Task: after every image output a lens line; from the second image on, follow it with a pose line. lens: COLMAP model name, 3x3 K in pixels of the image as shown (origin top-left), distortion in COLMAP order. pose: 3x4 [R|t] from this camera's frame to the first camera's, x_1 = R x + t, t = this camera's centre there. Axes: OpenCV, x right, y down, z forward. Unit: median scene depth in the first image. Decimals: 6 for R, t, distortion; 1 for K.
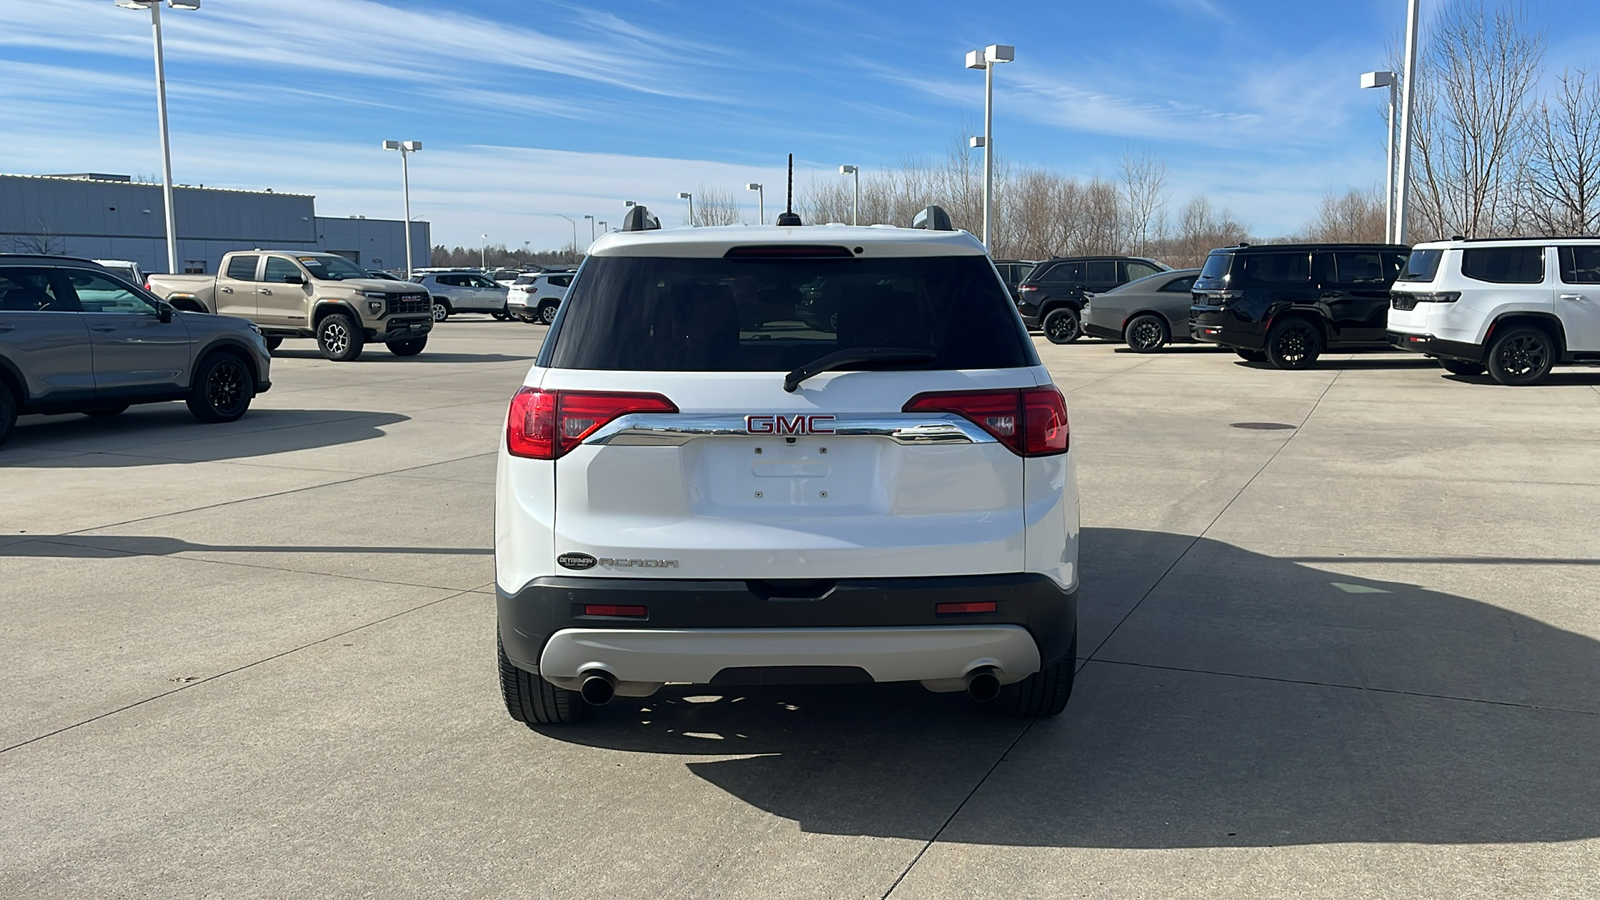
lens RADIAL K [[1385.4, 0, 810.6], [0, 1385.4, 458.4], [0, 0, 1]] dist [0.059938, -0.062046]
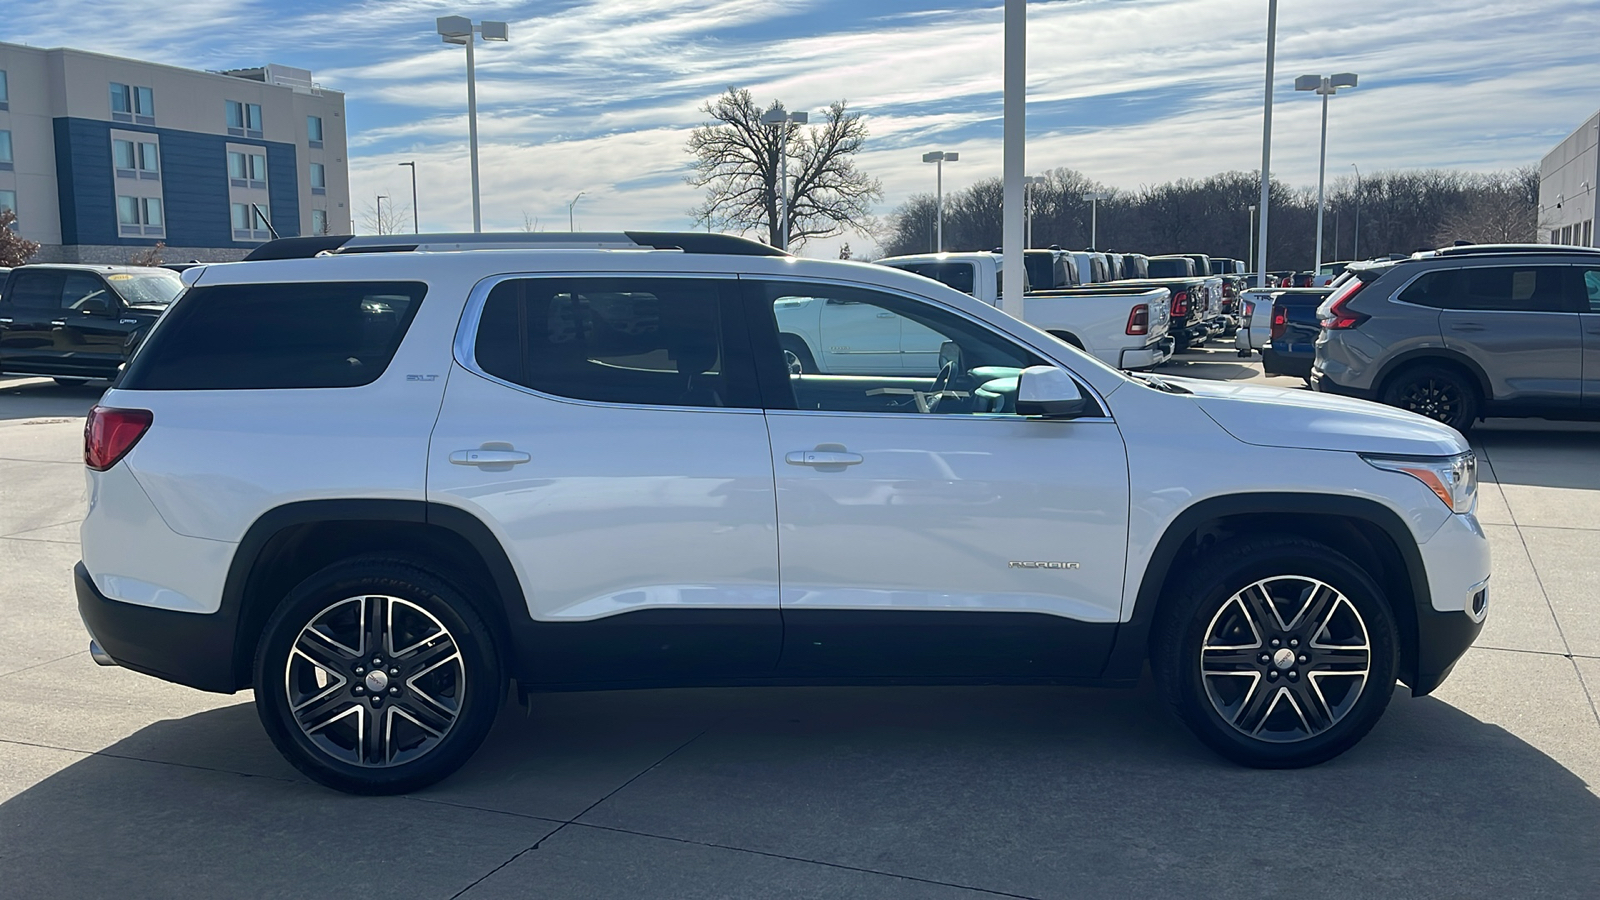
lens RADIAL K [[1385.4, 0, 810.6], [0, 1385.4, 458.4], [0, 0, 1]] dist [0.059938, -0.062046]
pose [[0.016480, 0.129166, -0.991486, 0.345022], [-0.115083, 0.985275, 0.126444, -0.058397], [0.993219, 0.112019, 0.031102, 0.410733]]
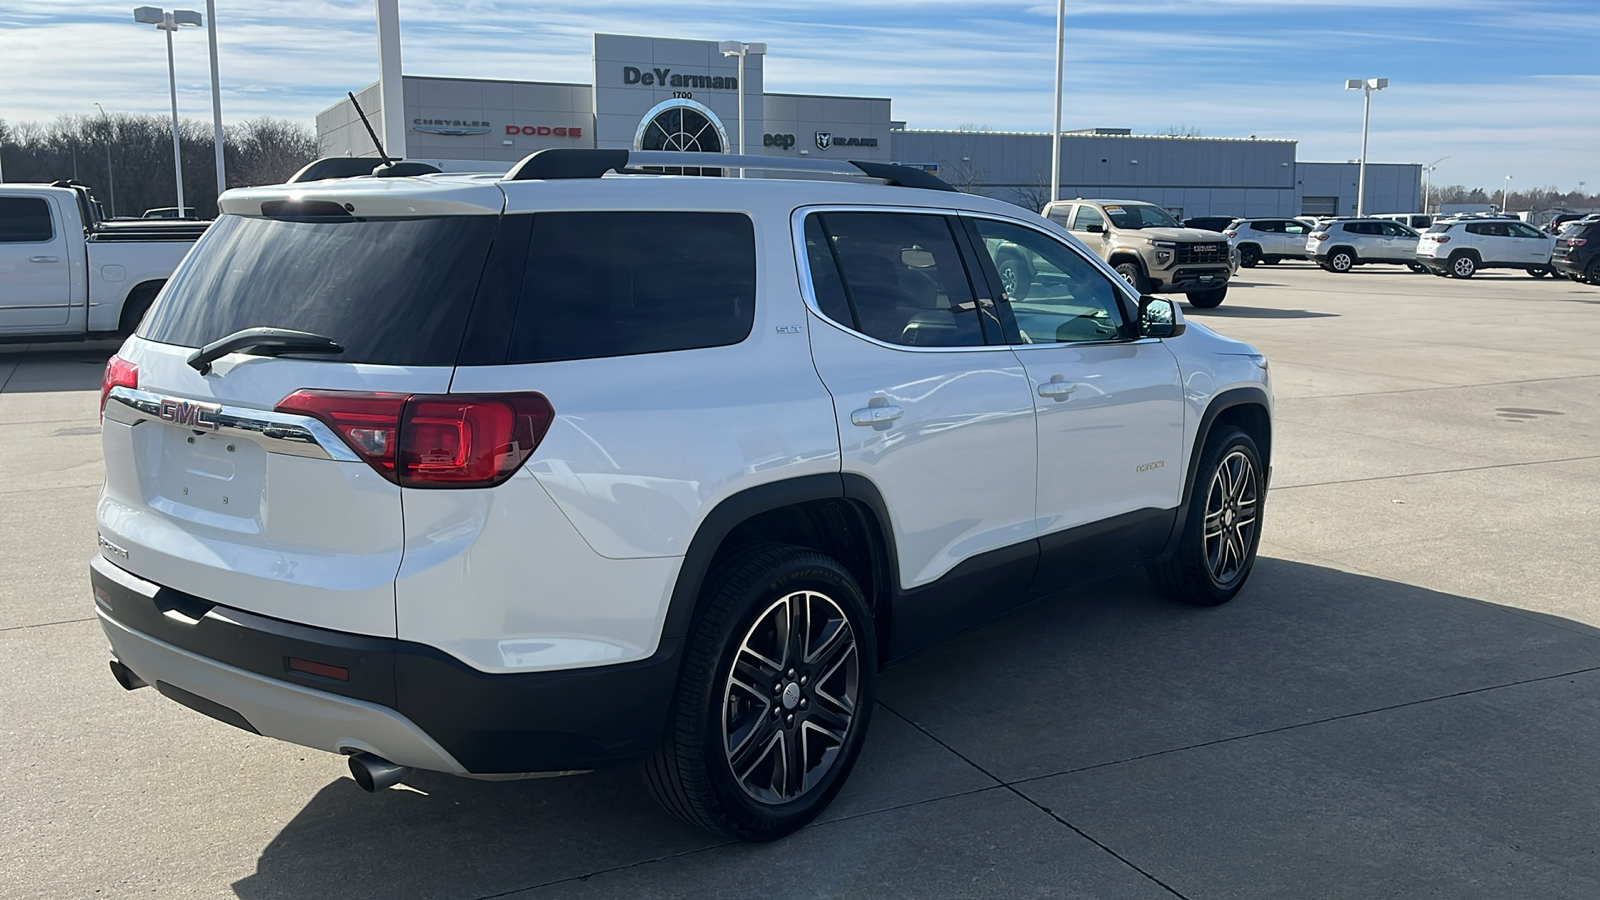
lens RADIAL K [[1385.4, 0, 810.6], [0, 1385.4, 458.4], [0, 0, 1]] dist [0.059938, -0.062046]
pose [[0.767054, 0.112501, -0.631642, 0.209173], [-0.088710, 0.993647, 0.069250, -0.022760], [0.635420, 0.002915, 0.772161, 0.148379]]
